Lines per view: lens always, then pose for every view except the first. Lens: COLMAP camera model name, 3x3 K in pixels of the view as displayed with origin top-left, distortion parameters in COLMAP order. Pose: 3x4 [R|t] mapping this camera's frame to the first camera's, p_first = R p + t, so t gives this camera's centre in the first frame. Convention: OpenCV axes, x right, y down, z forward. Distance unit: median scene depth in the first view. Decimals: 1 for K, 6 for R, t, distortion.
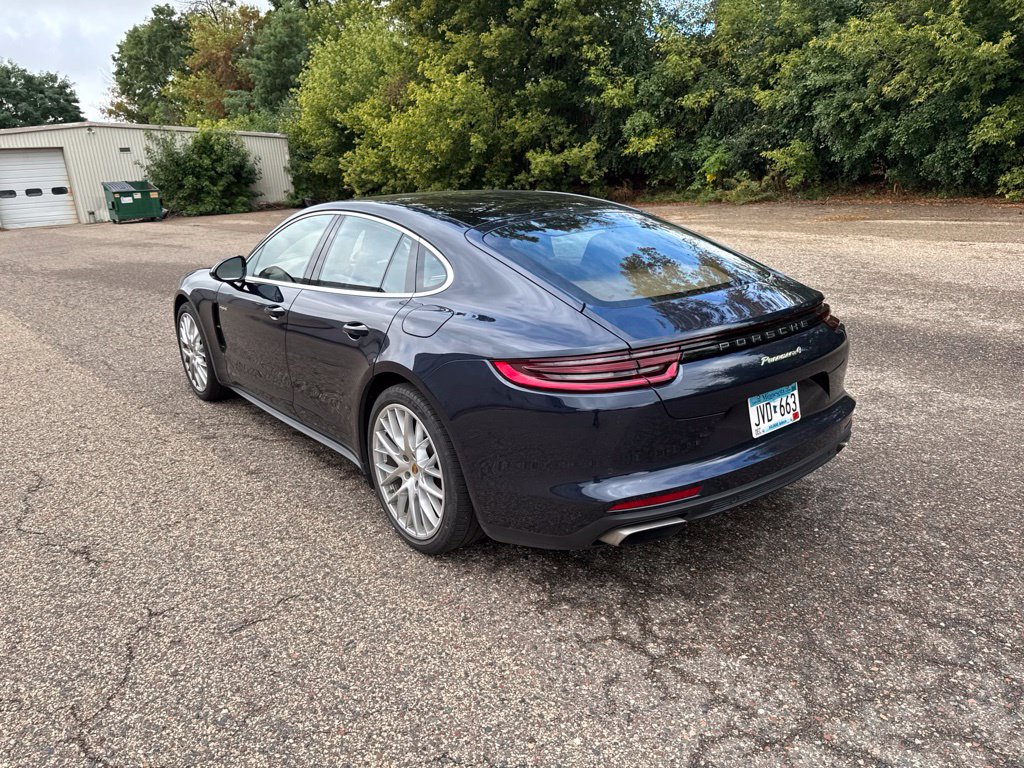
lens RADIAL K [[748.3, 0, 498.1], [0, 748.3, 387.4], [0, 0, 1]] dist [0.026413, -0.041065]
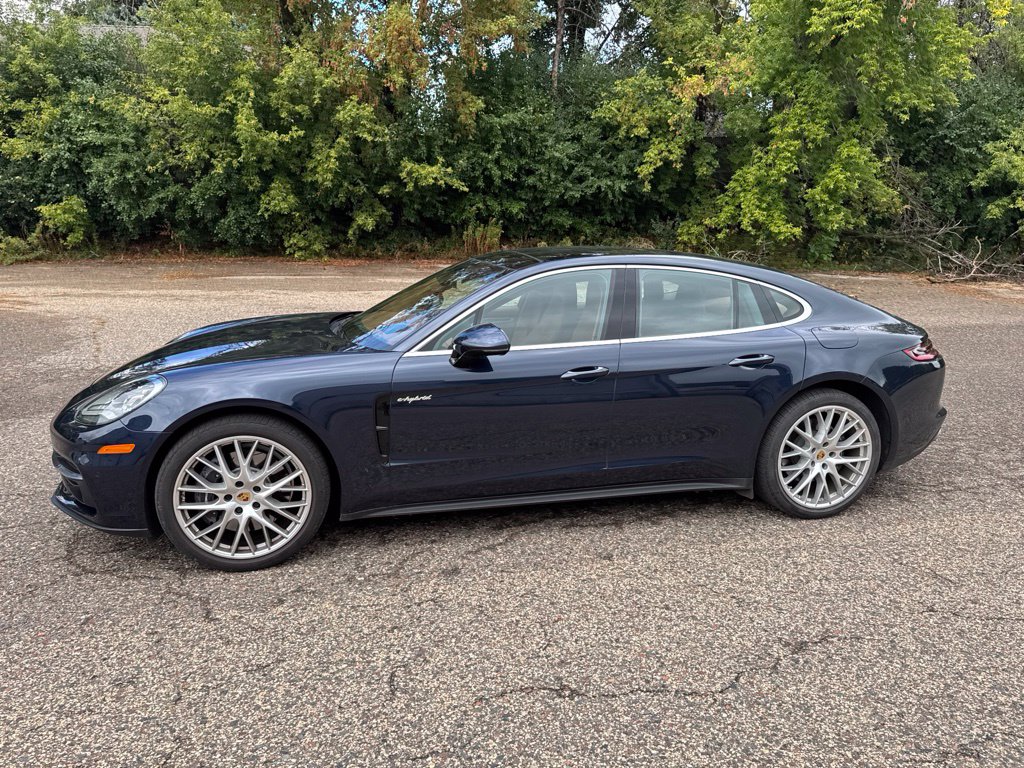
lens RADIAL K [[738.7, 0, 517.0], [0, 738.7, 379.5], [0, 0, 1]] dist [0.024115, -0.035899]
pose [[0.386852, -0.148670, 0.910078, -0.248717], [0.225166, 0.972274, 0.063117, -0.037329], [-0.894229, 0.180502, 0.409601, 0.154190]]
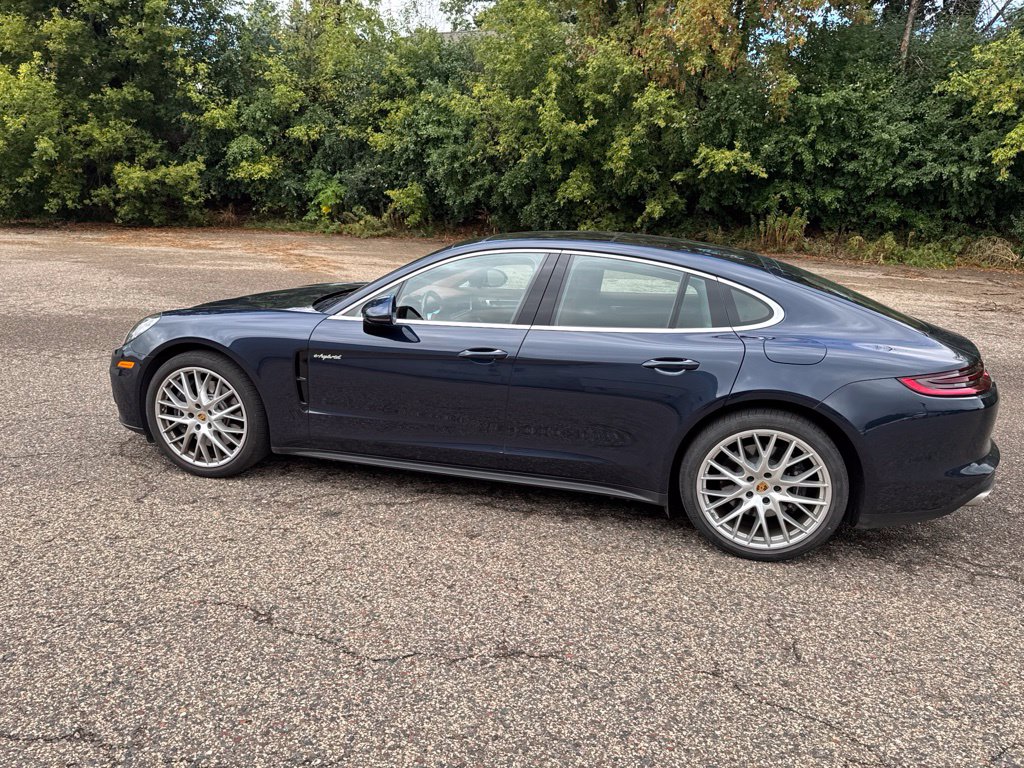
lens RADIAL K [[742.4, 0, 509.0], [0, 742.4, 385.9], [0, 0, 1]] dist [0.045296, -0.063837]
pose [[0.785506, -0.081720, 0.613435, -0.181334], [0.103254, 0.994655, 0.000289, -0.013502], [-0.610179, 0.063112, 0.789745, 0.057013]]
